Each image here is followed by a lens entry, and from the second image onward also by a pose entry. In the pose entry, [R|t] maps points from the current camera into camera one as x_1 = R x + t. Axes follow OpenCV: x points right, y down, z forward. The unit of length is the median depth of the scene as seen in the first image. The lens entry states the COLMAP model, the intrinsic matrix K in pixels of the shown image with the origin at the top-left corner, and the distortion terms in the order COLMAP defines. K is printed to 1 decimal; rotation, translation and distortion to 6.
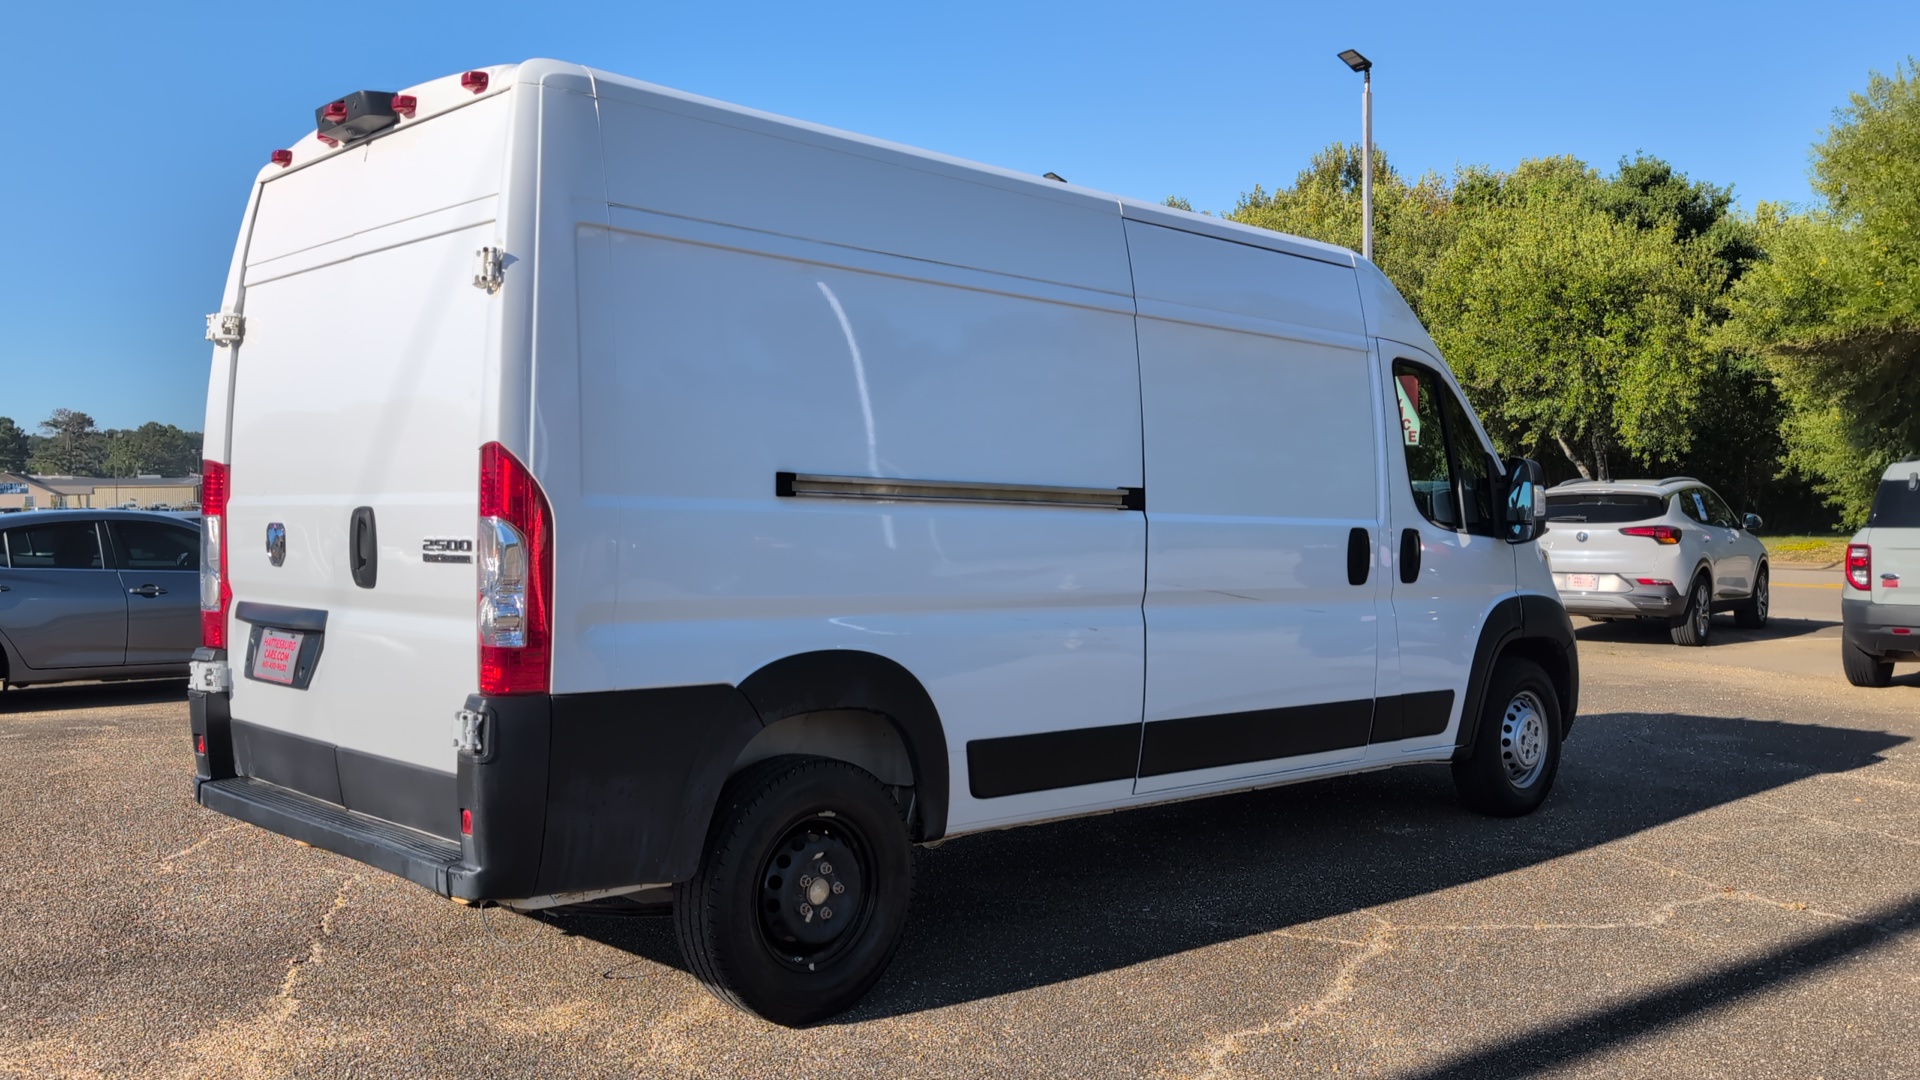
lens RADIAL K [[1605.5, 0, 954.2], [0, 1605.5, 565.2], [0, 0, 1]] dist [0.018310, -0.011220]
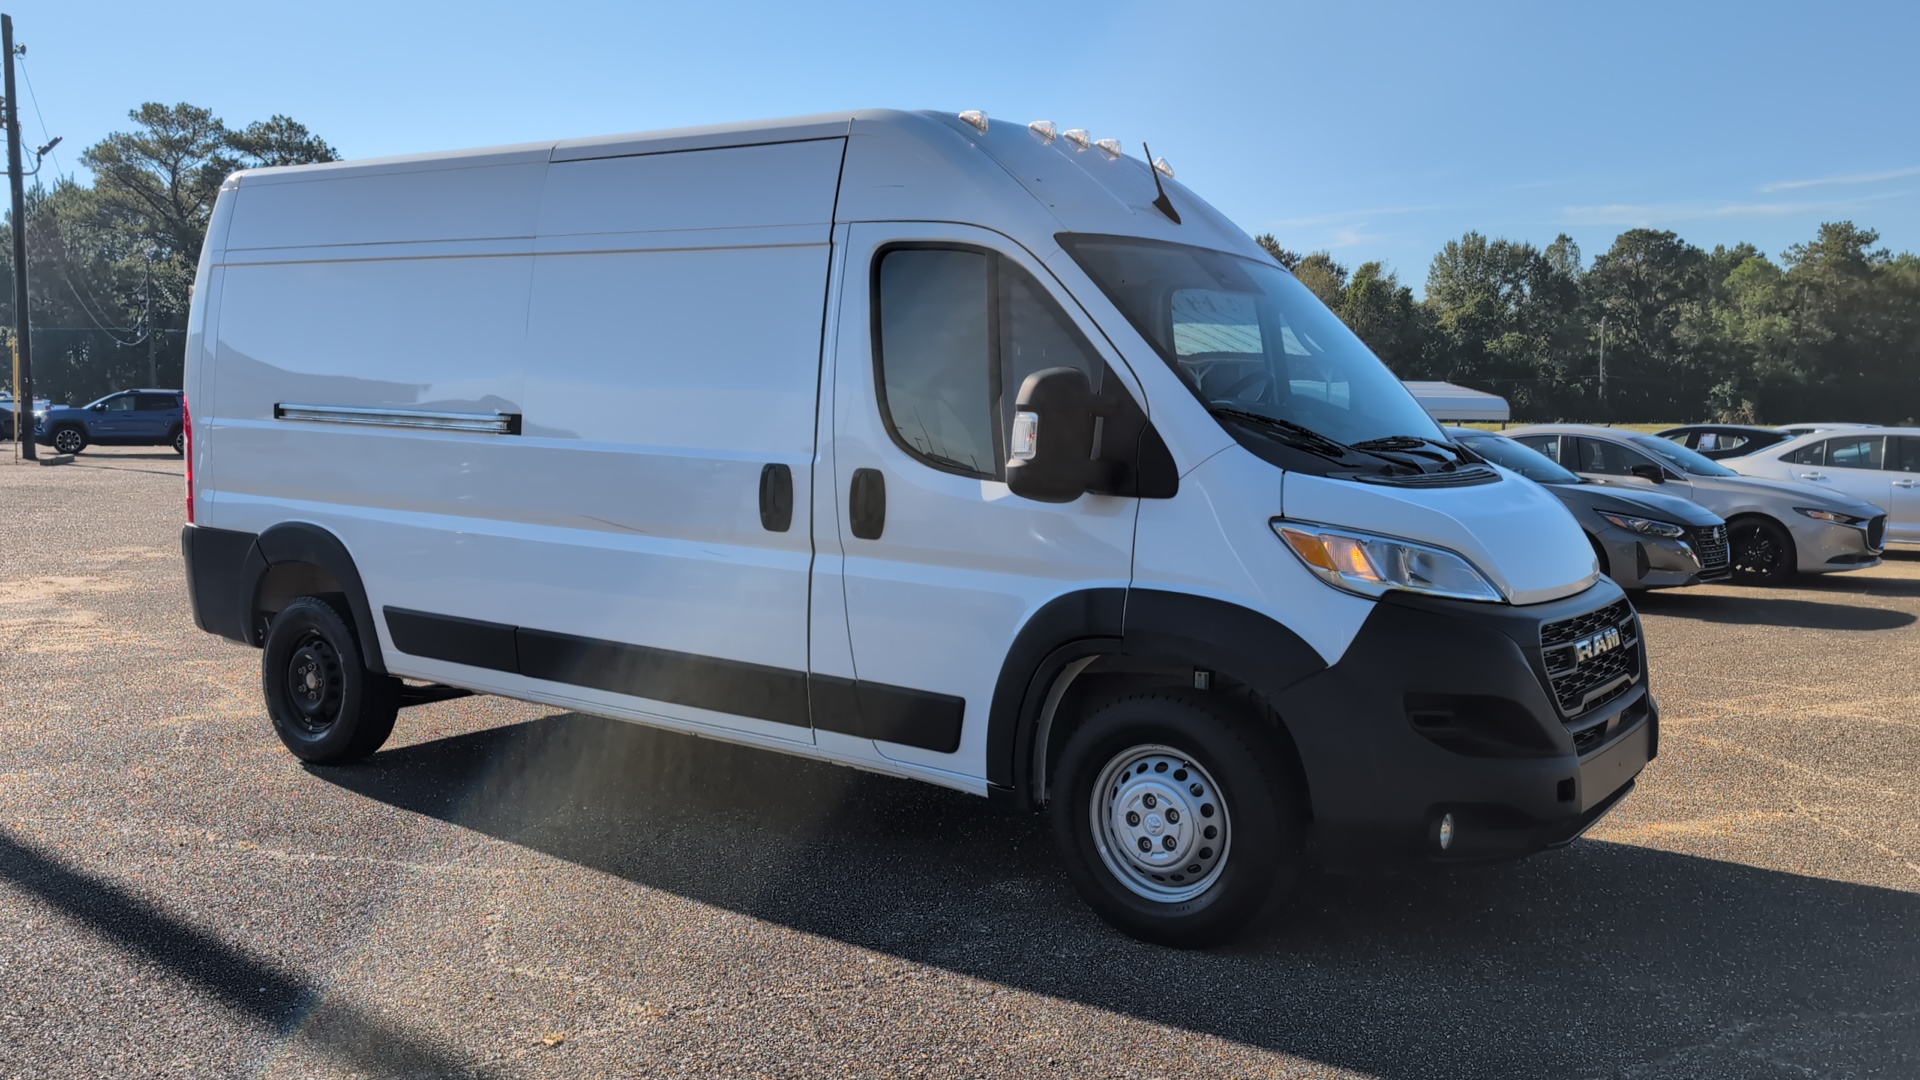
lens RADIAL K [[1605.5, 0, 954.2], [0, 1605.5, 565.2], [0, 0, 1]] dist [0.018310, -0.011220]
pose [[0.203926, 0.091185, -0.974730, 1.065651], [-0.049342, 0.995345, 0.082791, -0.043028], [0.977742, 0.031212, 0.207476, 0.898963]]
